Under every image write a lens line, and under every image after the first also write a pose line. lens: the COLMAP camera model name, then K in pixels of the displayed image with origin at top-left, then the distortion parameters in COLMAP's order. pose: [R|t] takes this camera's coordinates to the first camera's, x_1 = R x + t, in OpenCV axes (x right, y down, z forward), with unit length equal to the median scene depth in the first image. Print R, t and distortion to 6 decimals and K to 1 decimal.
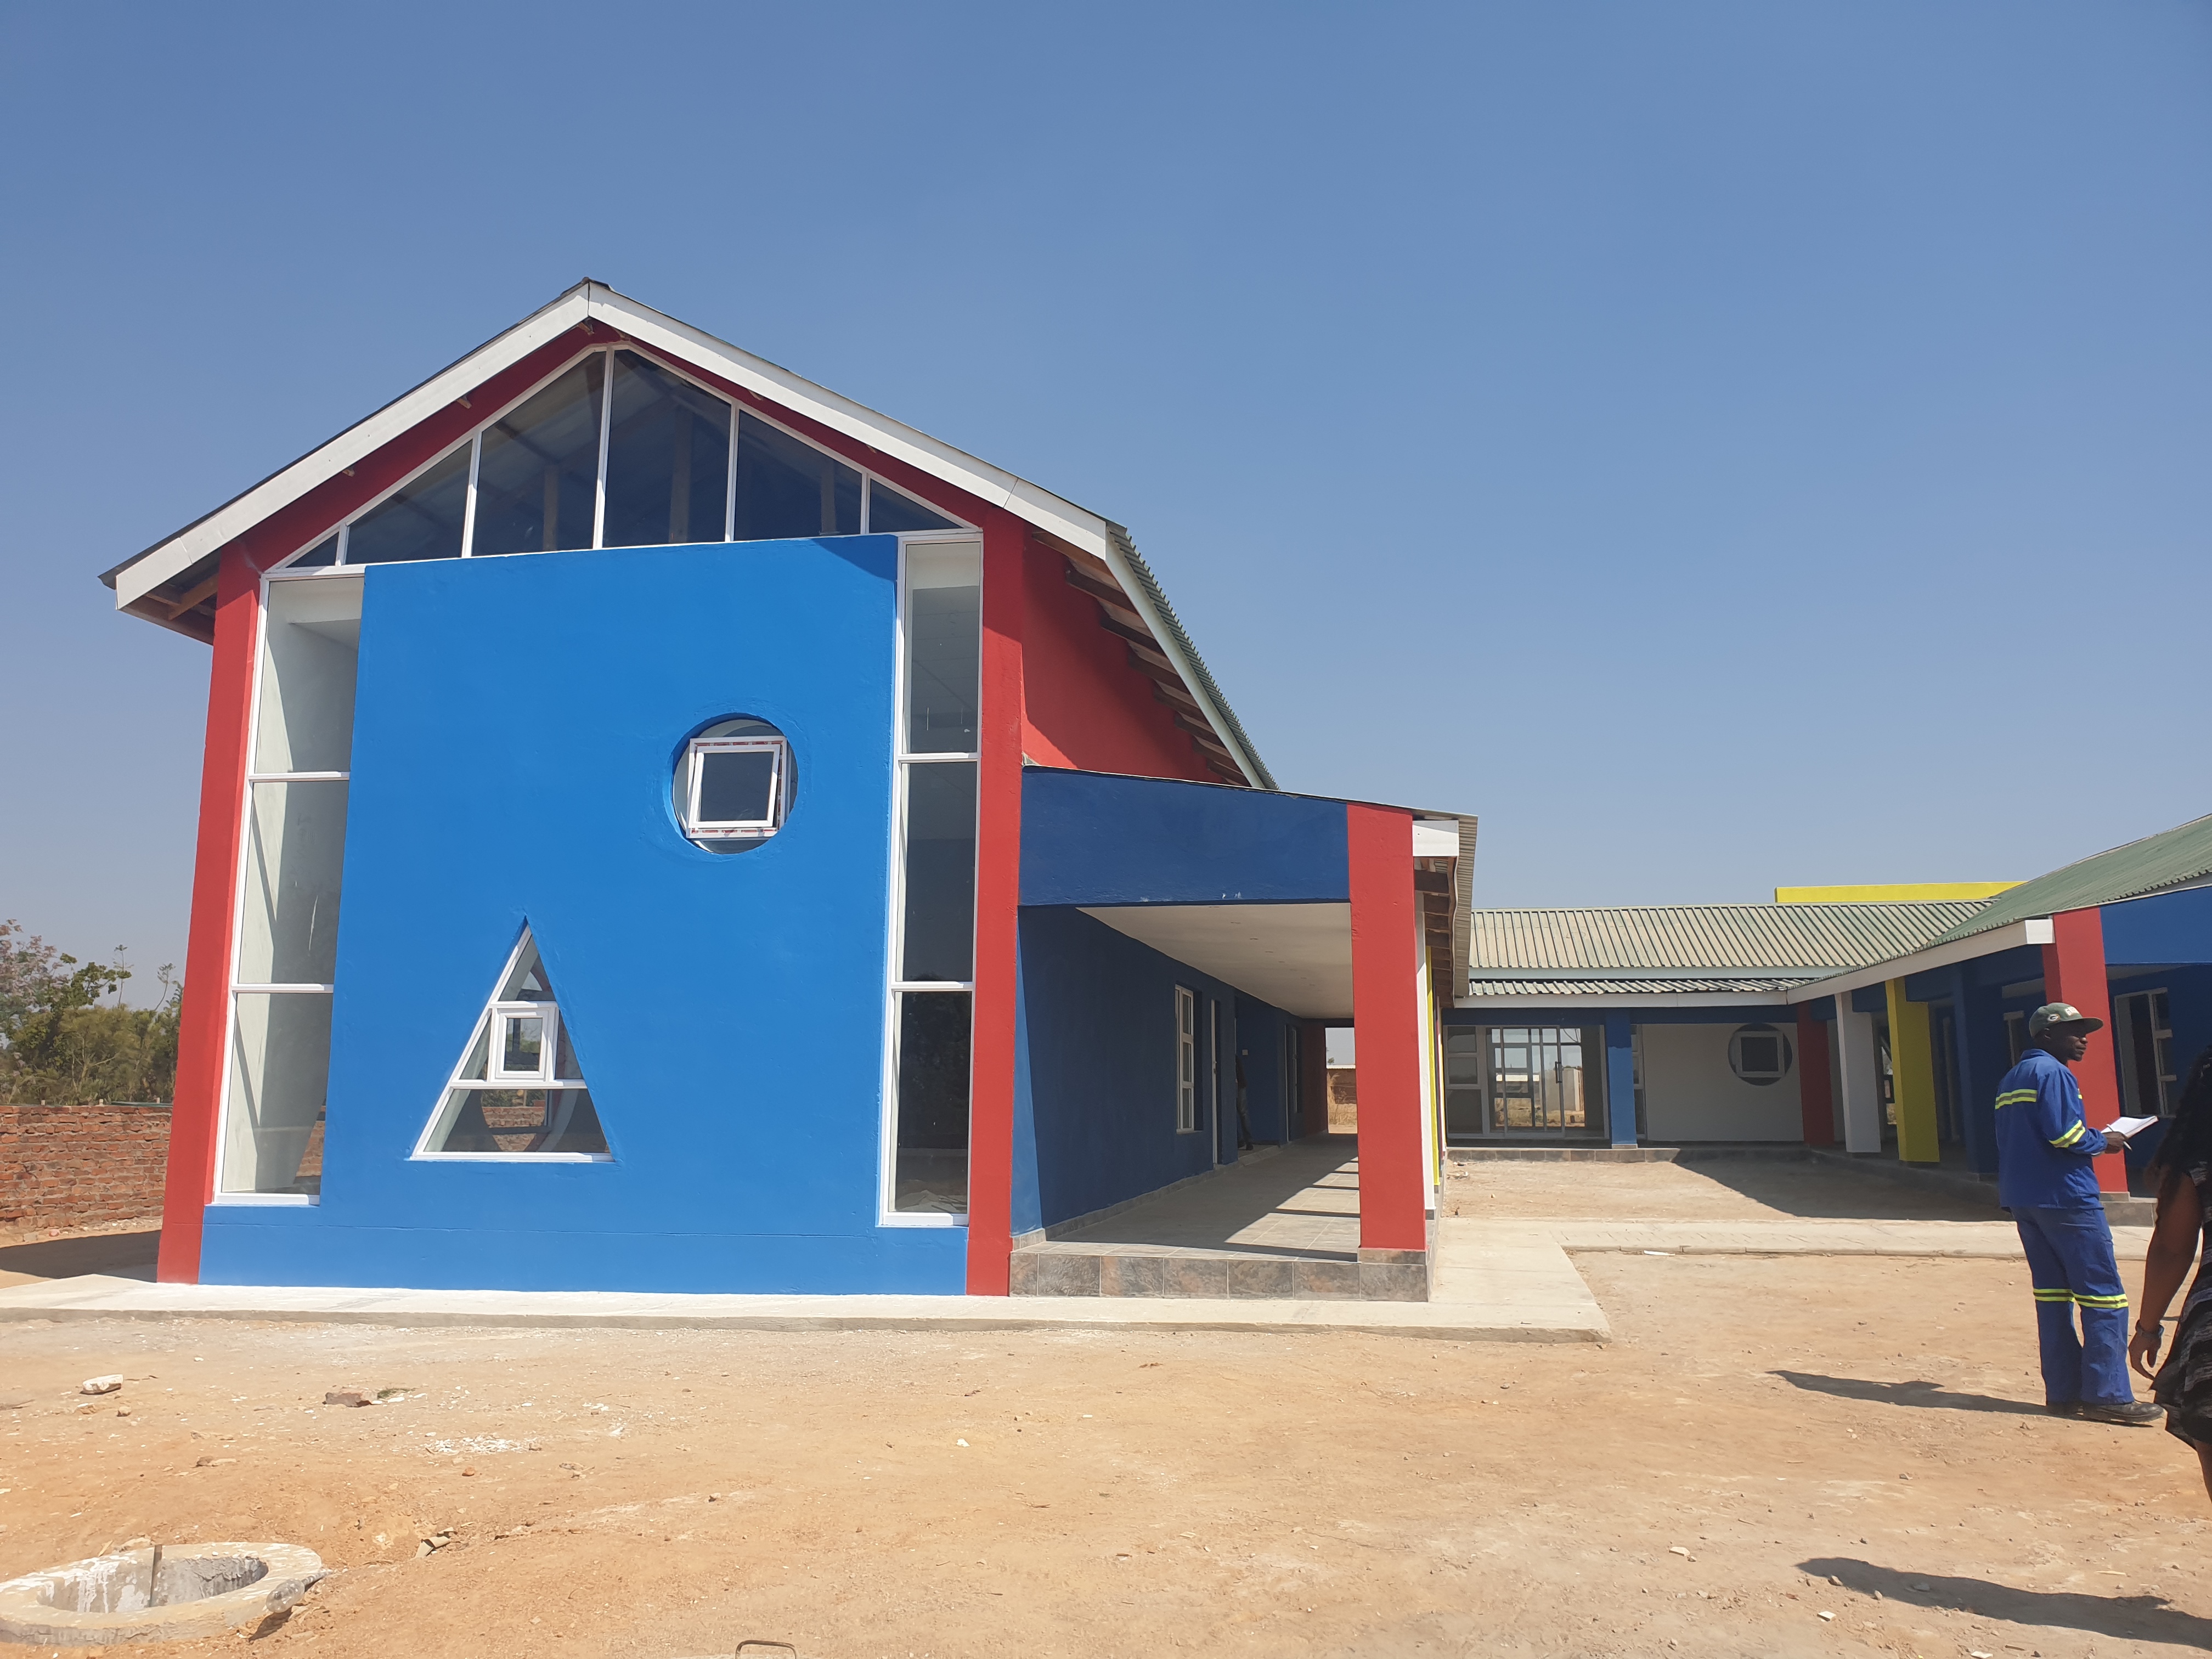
lens RADIAL K [[1712.5, 0, 1077.8], [0, 1712.5, 832.7], [0, 0, 1]] dist [-0.008910, 0.037736]
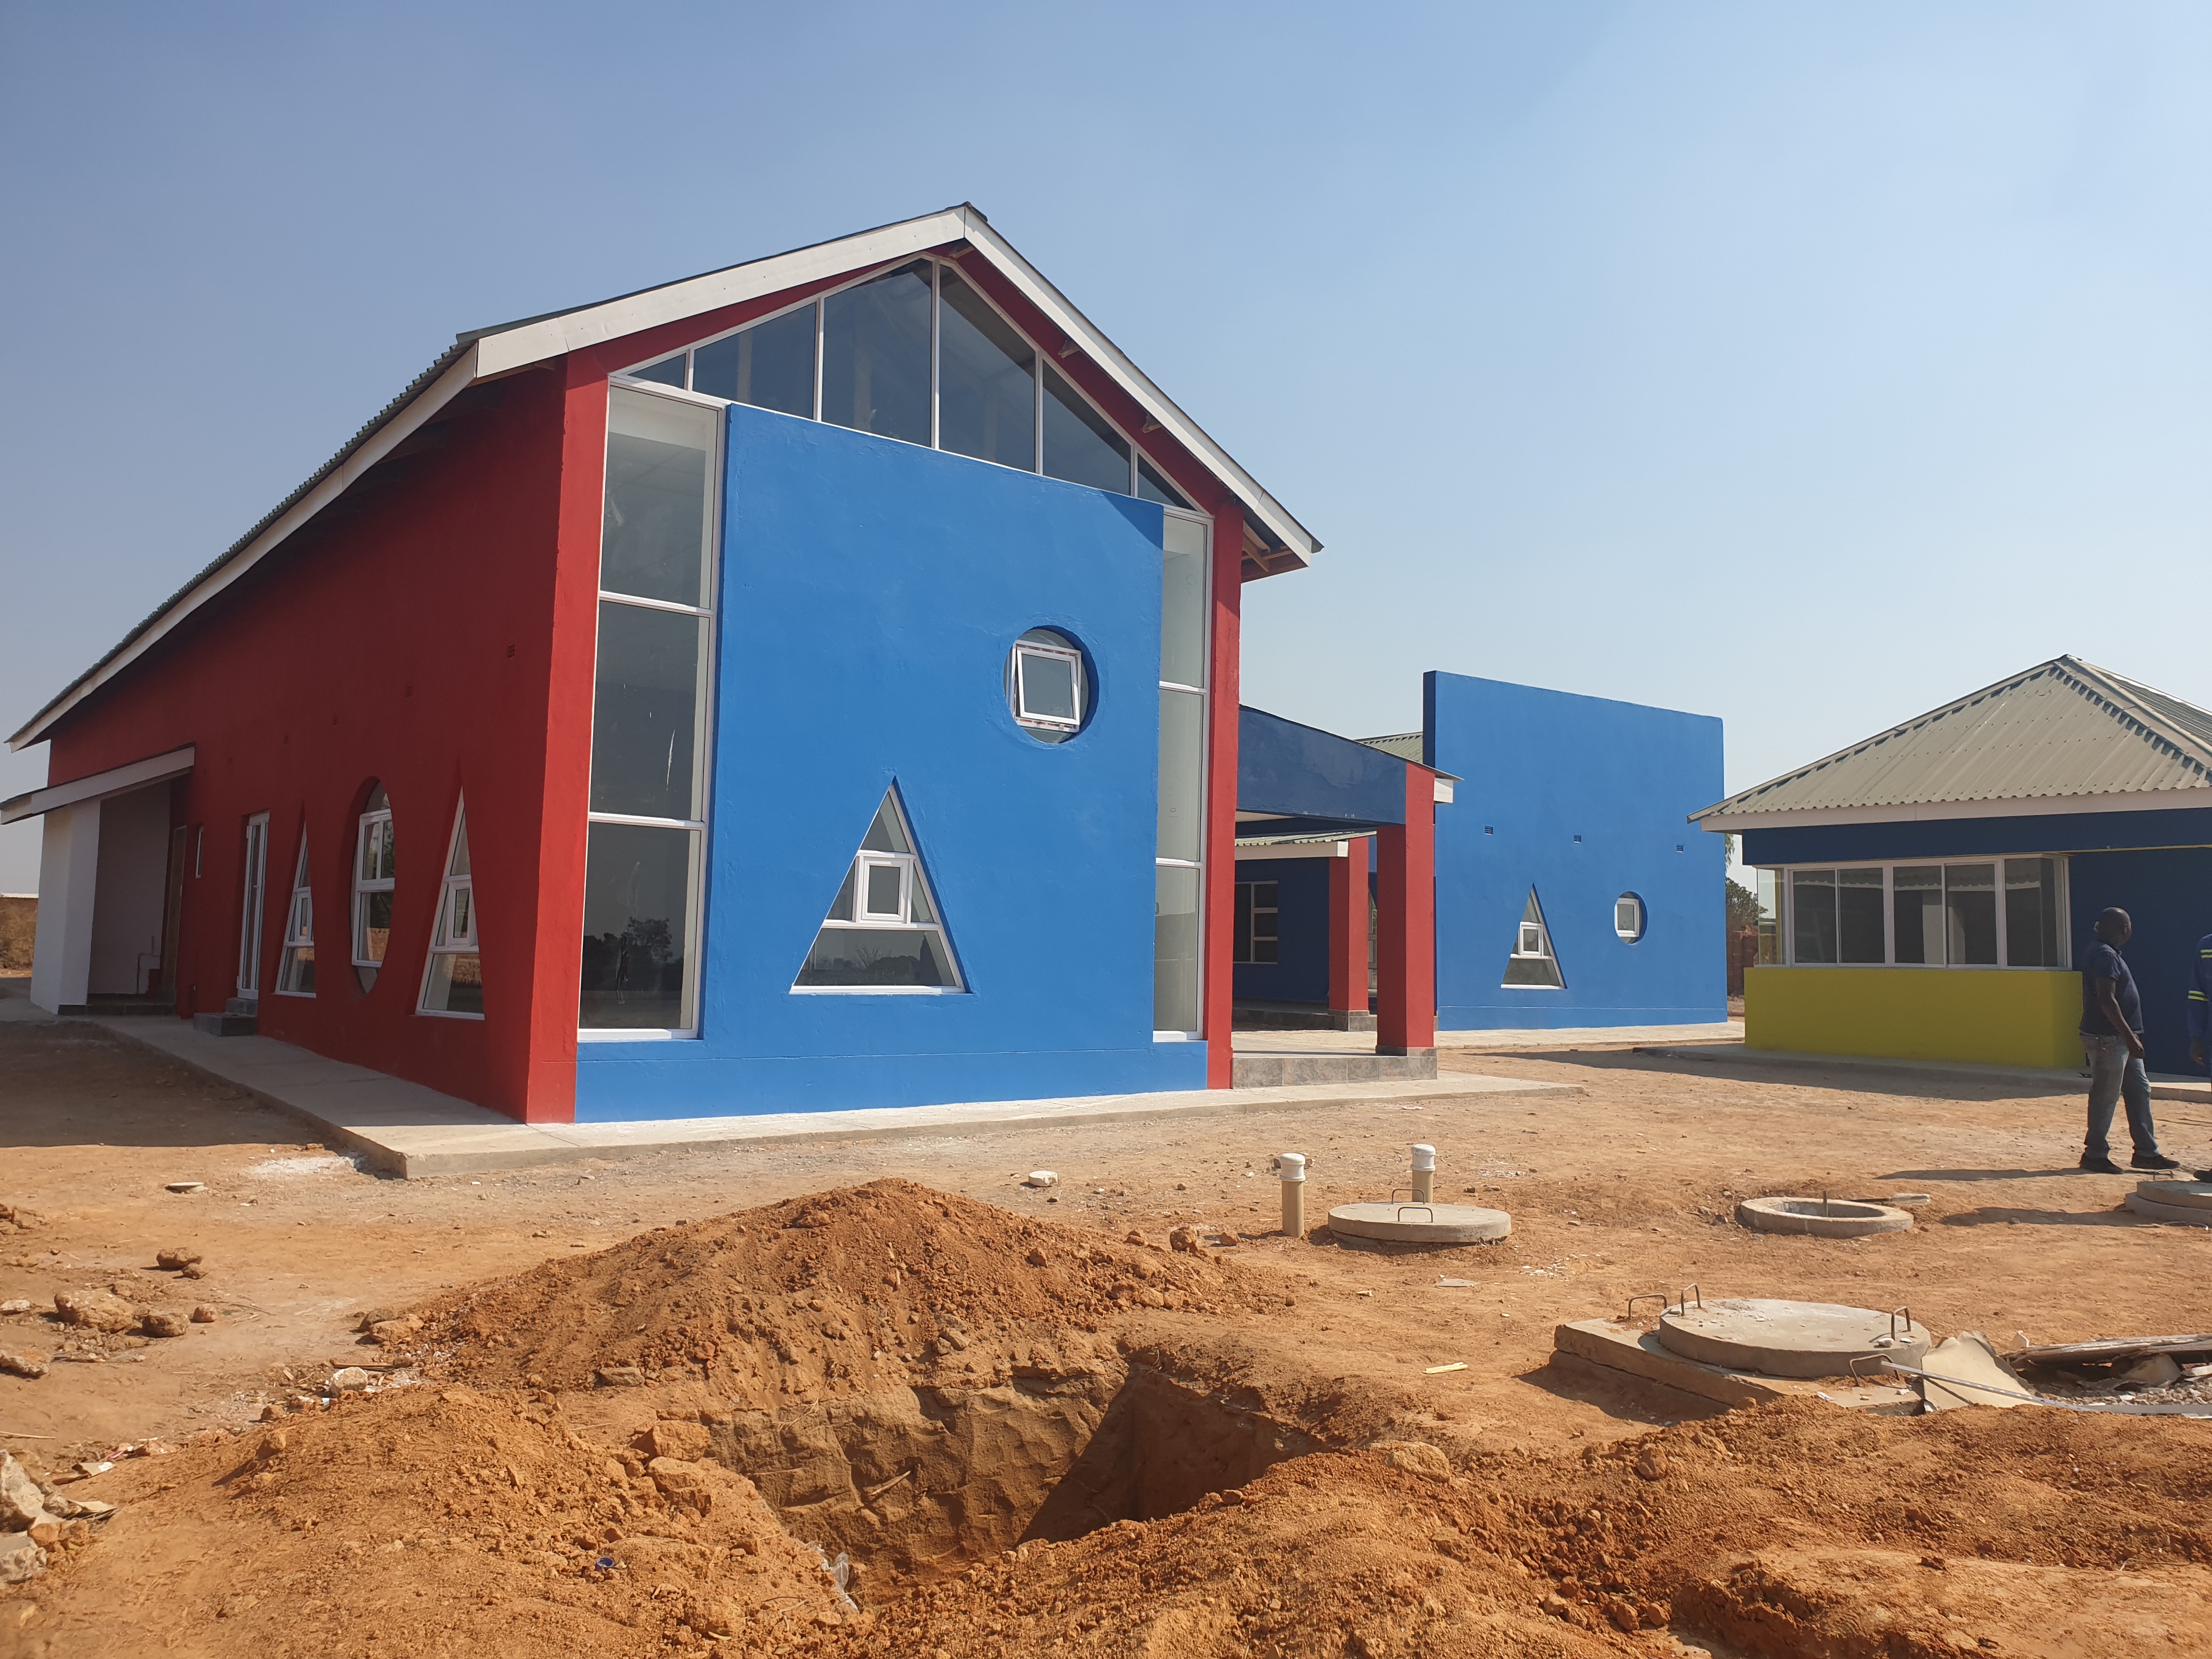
lens RADIAL K [[1663.6, 0, 1114.4], [0, 1663.6, 797.0], [0, 0, 1]] dist [0.008611, 0.000744]
pose [[0.667706, 0.084504, 0.739613, -1.026847], [-0.147875, 0.988793, 0.020524, 0.019216], [-0.729590, -0.123075, 0.672719, 0.168016]]
